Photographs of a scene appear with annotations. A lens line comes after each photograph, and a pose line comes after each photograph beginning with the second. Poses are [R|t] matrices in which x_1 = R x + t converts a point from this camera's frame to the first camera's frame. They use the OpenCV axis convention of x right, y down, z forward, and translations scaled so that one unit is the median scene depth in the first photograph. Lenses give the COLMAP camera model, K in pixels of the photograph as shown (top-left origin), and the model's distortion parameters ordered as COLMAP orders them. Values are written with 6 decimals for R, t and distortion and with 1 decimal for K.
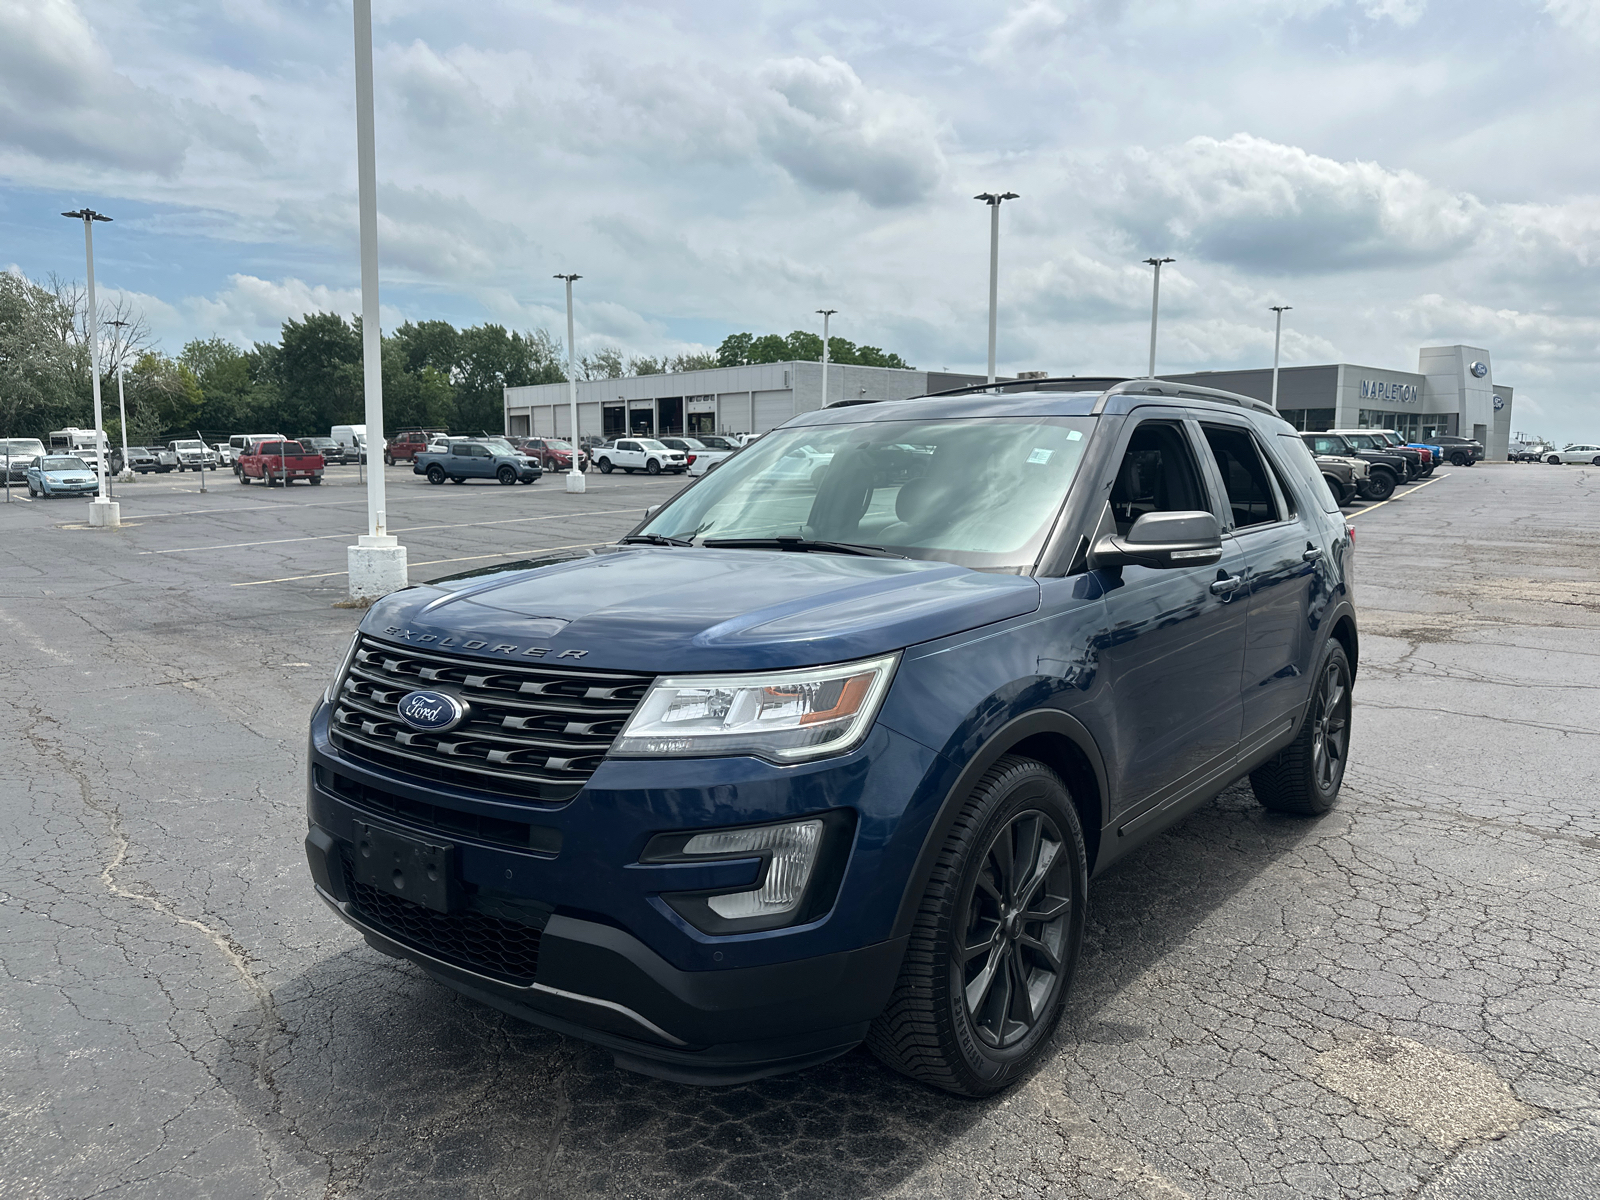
lens RADIAL K [[1129.3, 0, 827.5], [0, 1129.3, 602.1], [0, 0, 1]] dist [0.019522, -0.003249]
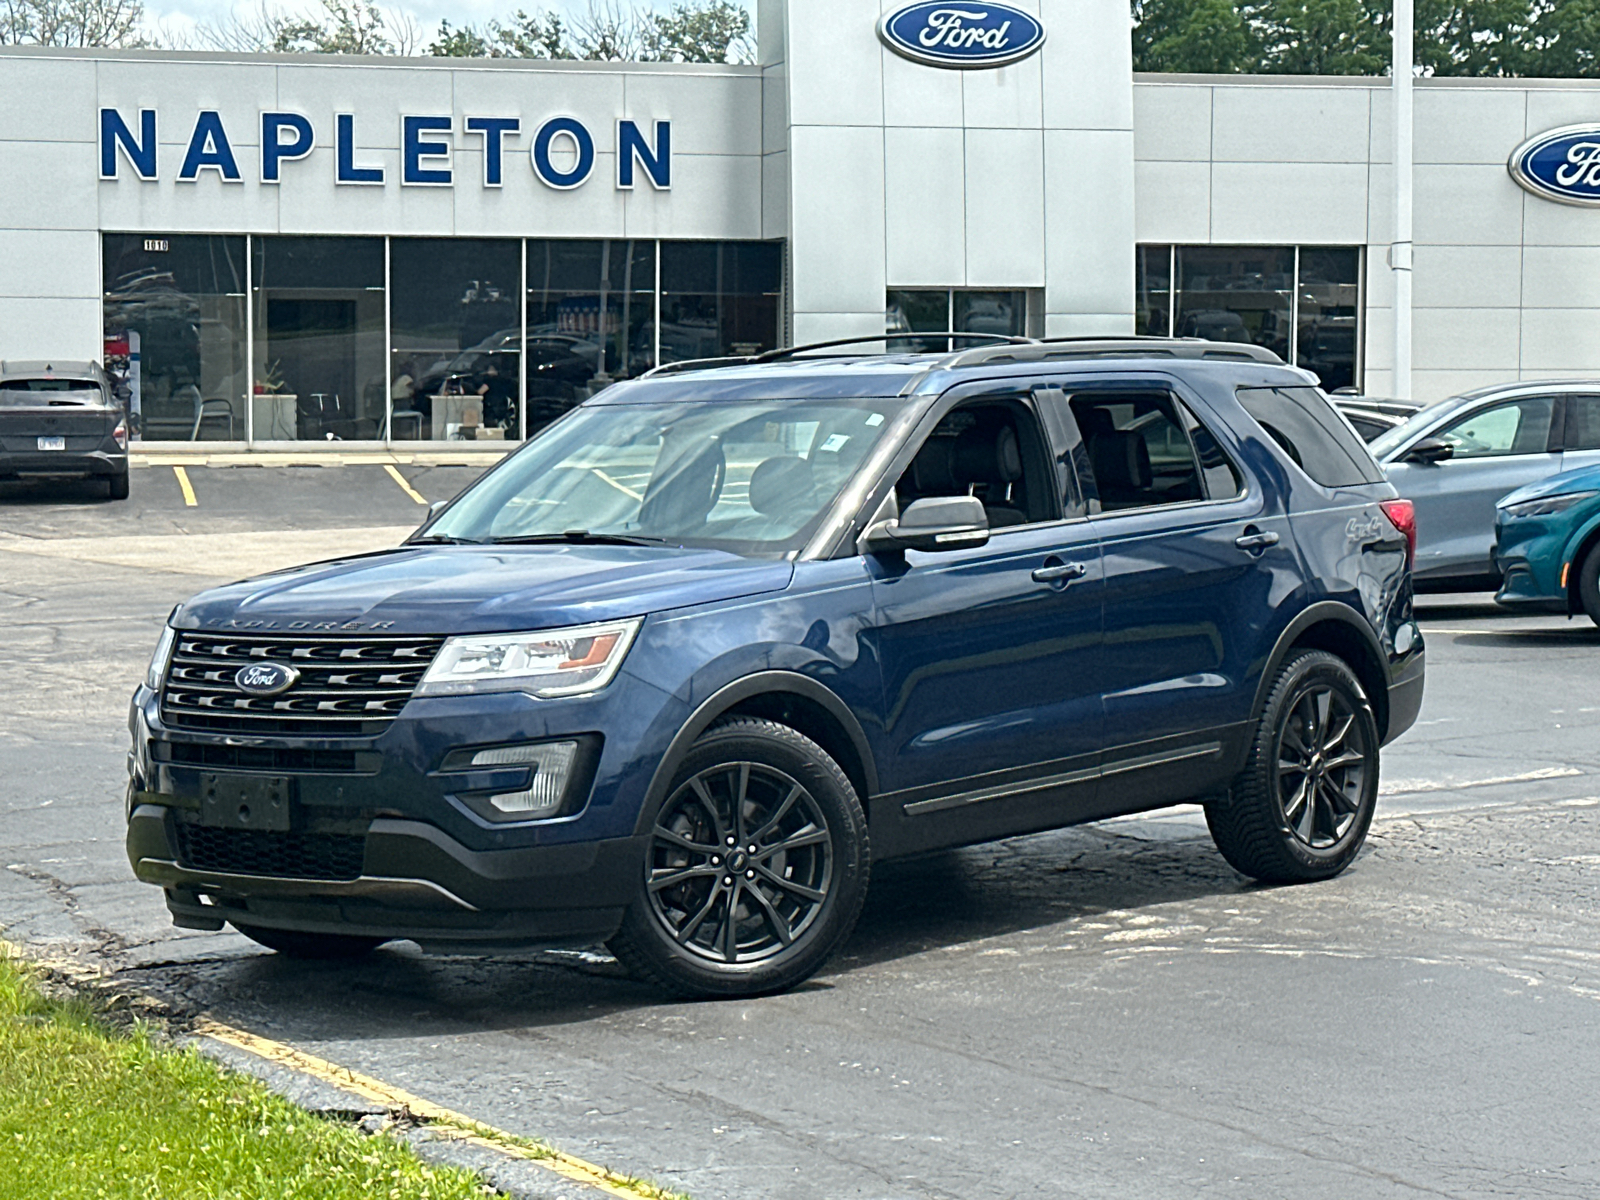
lens RADIAL K [[7371.9, 0, 800.0], [0, 7371.9, 600.0], [0, 0, 1]] dist [0.188028, 5.715890]
pose [[0.994833, -0.030514, -0.096830, 1.036443], [0.024828, 0.997926, -0.059391, 0.517542], [0.098441, 0.056680, 0.993527, -7.128542]]
